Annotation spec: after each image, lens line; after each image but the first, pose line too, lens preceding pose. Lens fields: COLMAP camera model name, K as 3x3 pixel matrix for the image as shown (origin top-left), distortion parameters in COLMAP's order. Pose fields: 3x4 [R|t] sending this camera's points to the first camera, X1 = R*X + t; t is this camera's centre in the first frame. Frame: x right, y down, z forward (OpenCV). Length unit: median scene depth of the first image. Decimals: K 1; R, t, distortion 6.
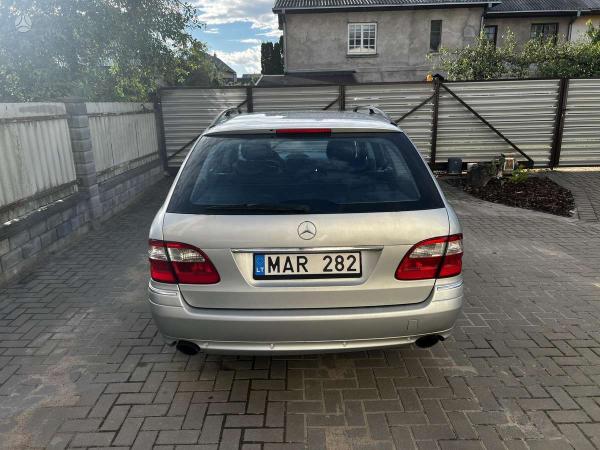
lens RADIAL K [[450.5, 0, 300.1], [0, 450.5, 237.8], [0, 0, 1]] dist [0.035082, -0.002798]
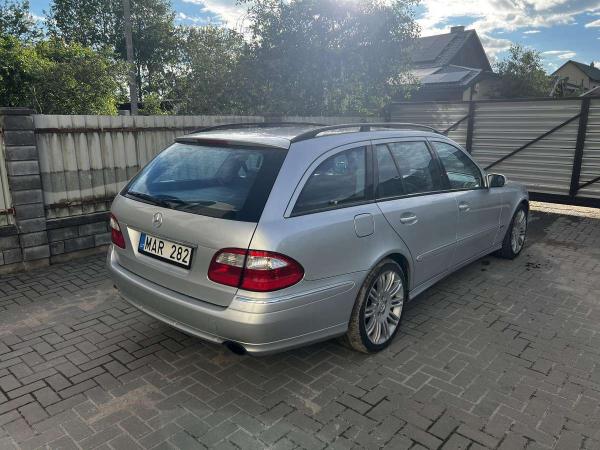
lens RADIAL K [[456.6, 0, 300.0], [0, 456.6, 225.0], [0, 0, 1]] dist [0.031554, -0.000723]
pose [[0.735315, 0.168083, -0.656552, 1.078694], [-0.205014, 0.978536, 0.020905, -0.105730], [0.645973, 0.119231, 0.753991, 0.276891]]
